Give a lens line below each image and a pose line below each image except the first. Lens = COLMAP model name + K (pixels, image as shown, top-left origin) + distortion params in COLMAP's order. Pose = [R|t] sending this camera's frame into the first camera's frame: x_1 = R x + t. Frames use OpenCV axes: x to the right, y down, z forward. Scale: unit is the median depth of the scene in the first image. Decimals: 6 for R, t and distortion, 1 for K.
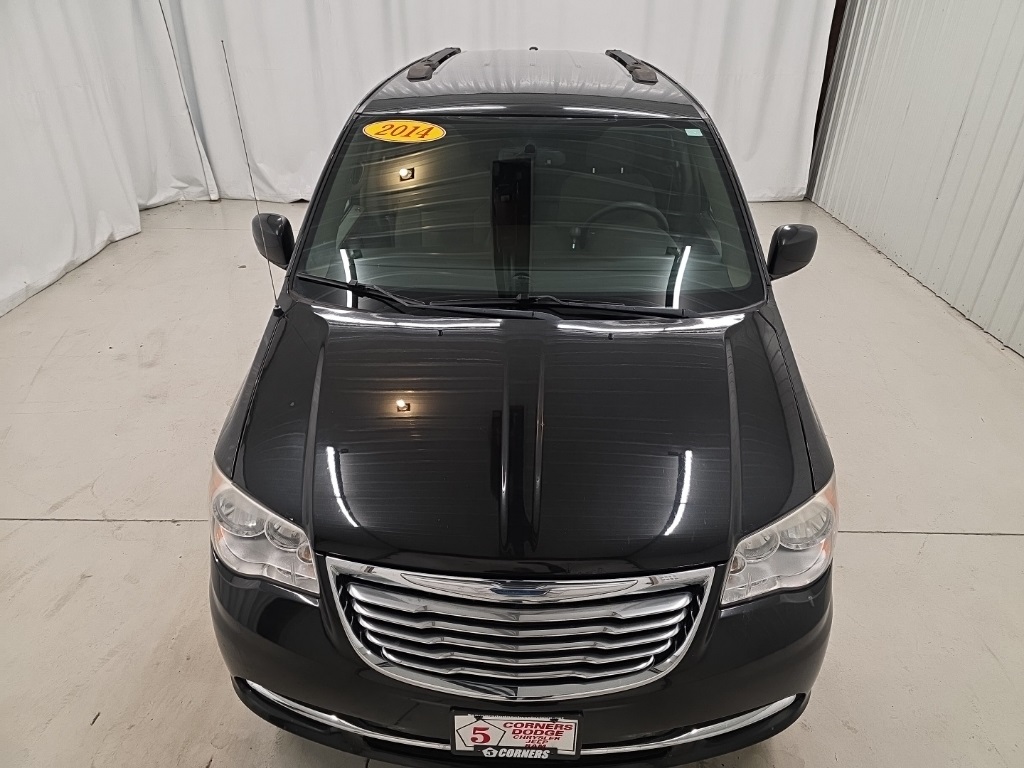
lens RADIAL K [[687.3, 0, 514.1], [0, 687.3, 382.9], [0, 0, 1]] dist [0.050372, -0.043124]
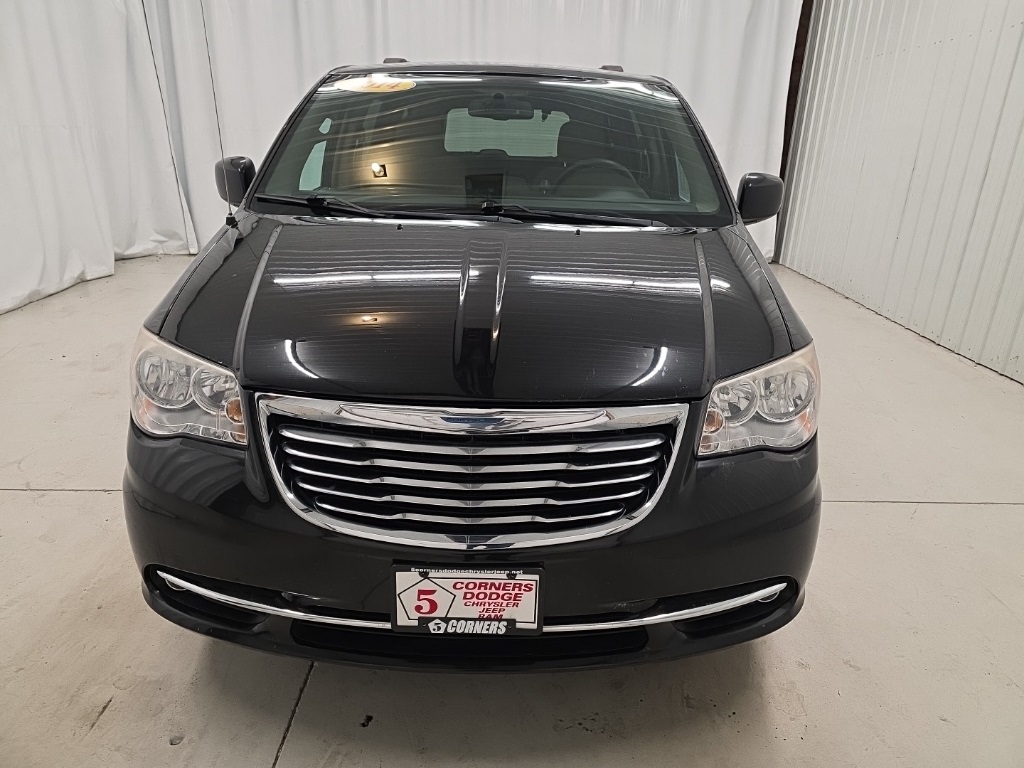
lens RADIAL K [[687.3, 0, 522.4], [0, 687.3, 384.6], [0, 0, 1]] dist [0.050060, -0.040528]
pose [[0.999320, 0.008016, 0.036001, 0.037084], [-0.001774, 0.985413, -0.170173, 0.383352], [-0.036840, 0.169994, 0.984756, 0.107797]]
